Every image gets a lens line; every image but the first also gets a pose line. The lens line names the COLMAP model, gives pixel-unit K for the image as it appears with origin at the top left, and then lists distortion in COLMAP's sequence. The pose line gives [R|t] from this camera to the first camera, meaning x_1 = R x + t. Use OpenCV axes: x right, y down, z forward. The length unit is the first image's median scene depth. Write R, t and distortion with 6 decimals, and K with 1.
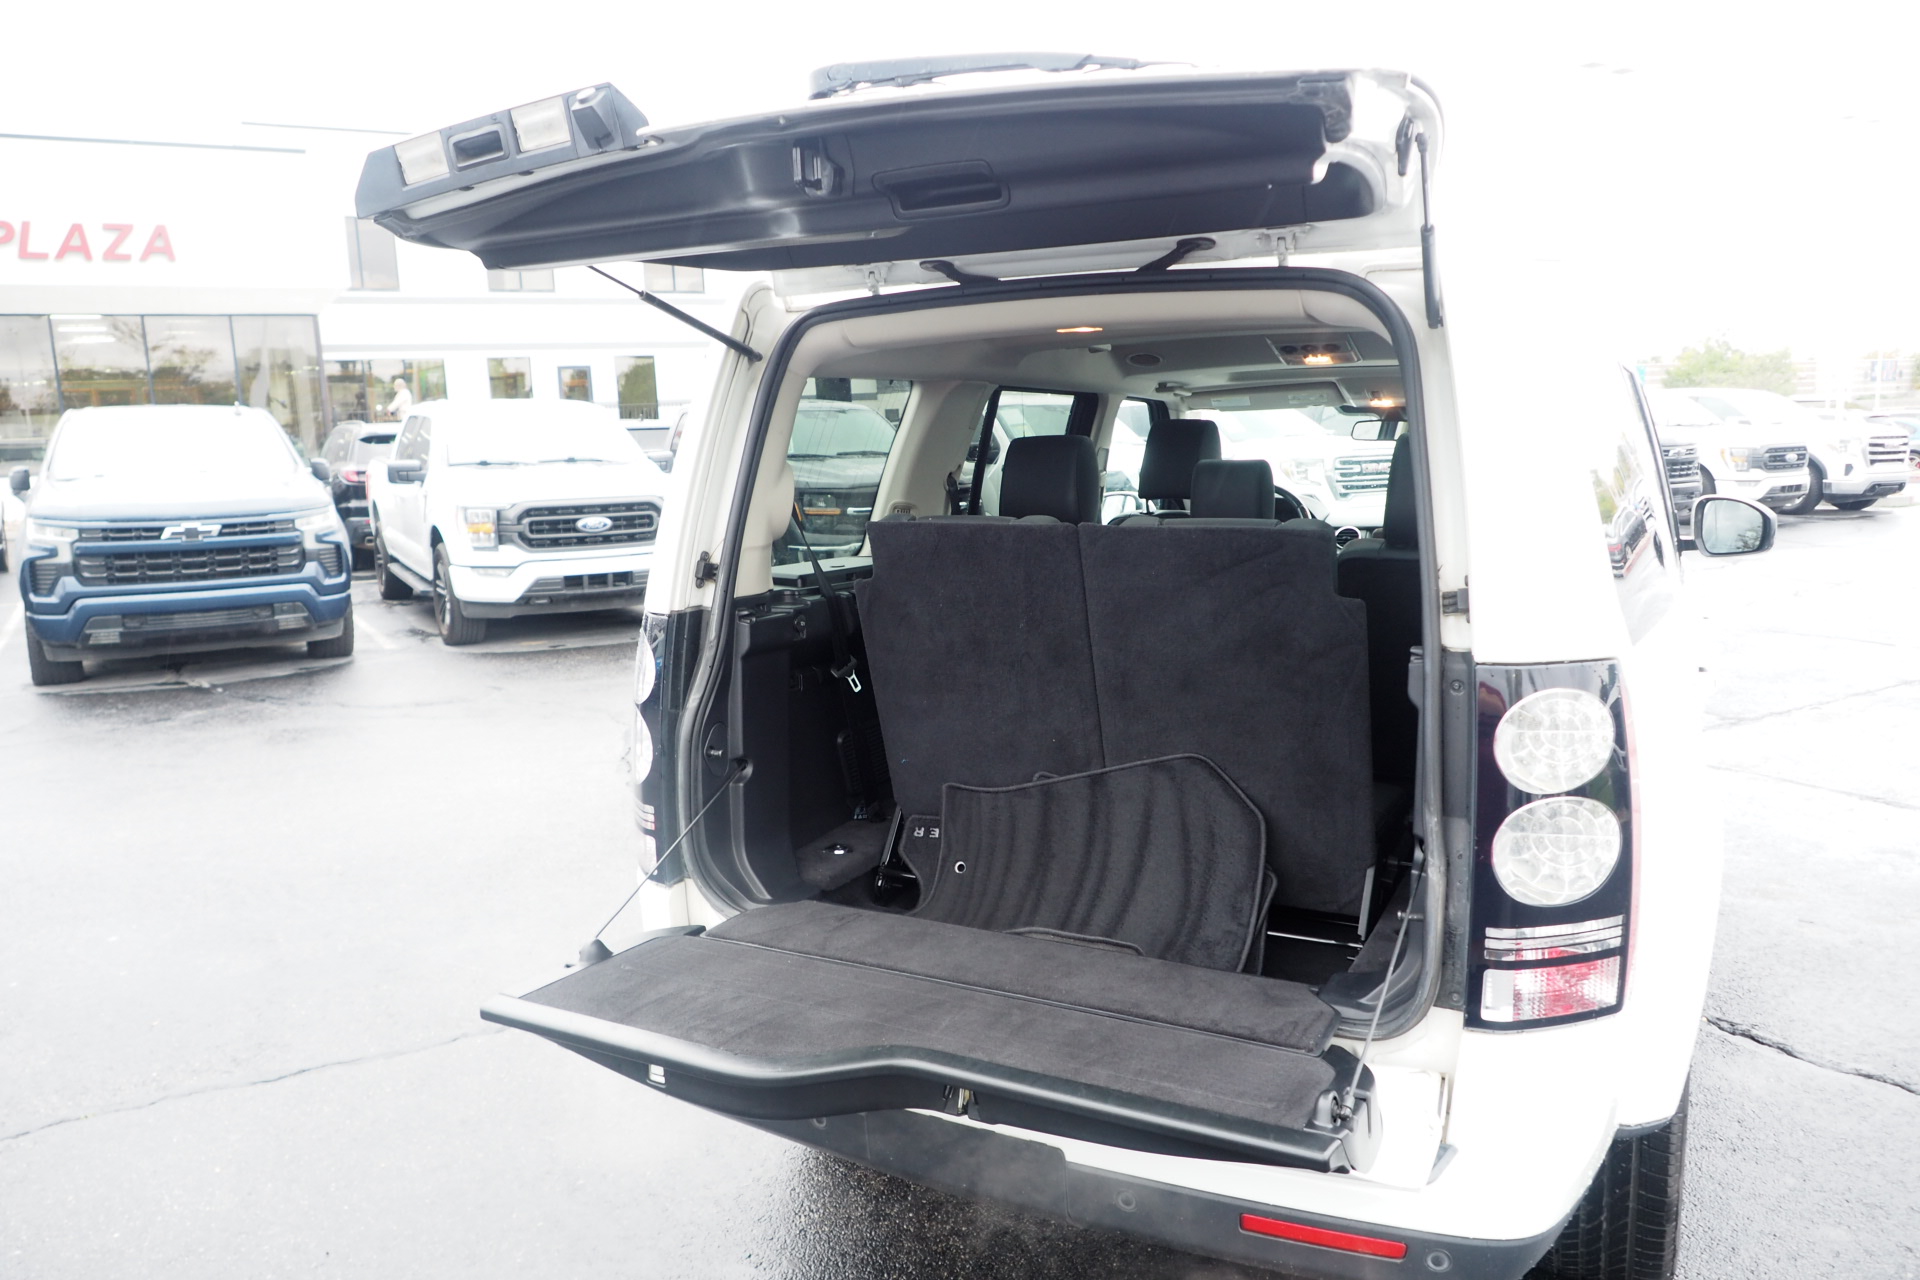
lens RADIAL K [[1356.1, 0, 960.0], [0, 1356.1, 640.0], [0, 0, 1]] dist [-0.030754, 0.008532]
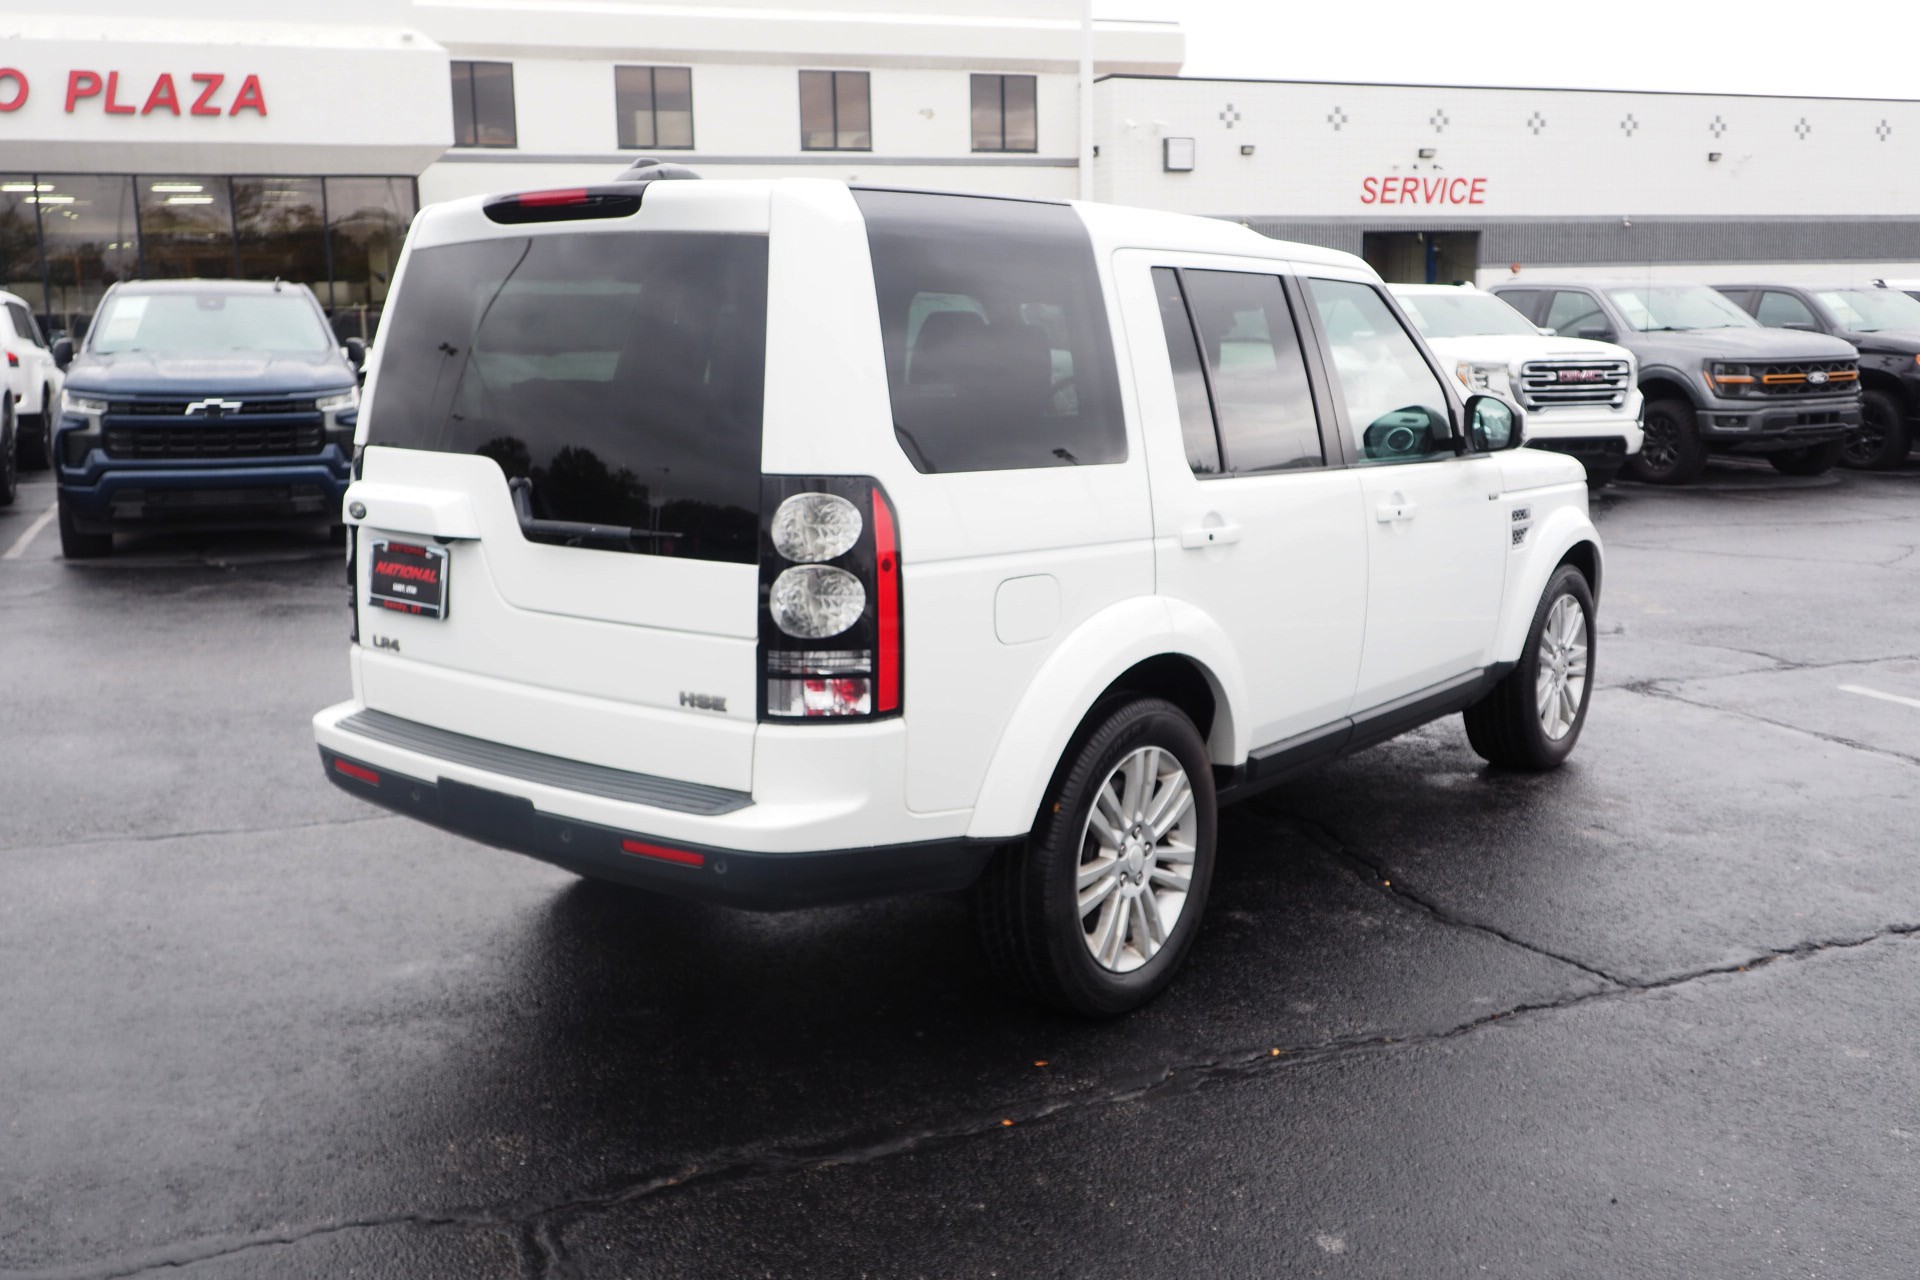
lens RADIAL K [[1739.3, 0, 902.5], [0, 1739.3, 578.3], [0, 0, 1]] dist [-0.010479, -0.006678]
pose [[0.982146, 0.044054, -0.182887, 0.166749], [-0.045177, 0.998977, -0.001976, 0.024265], [0.182613, 0.010203, 0.983132, -0.165704]]
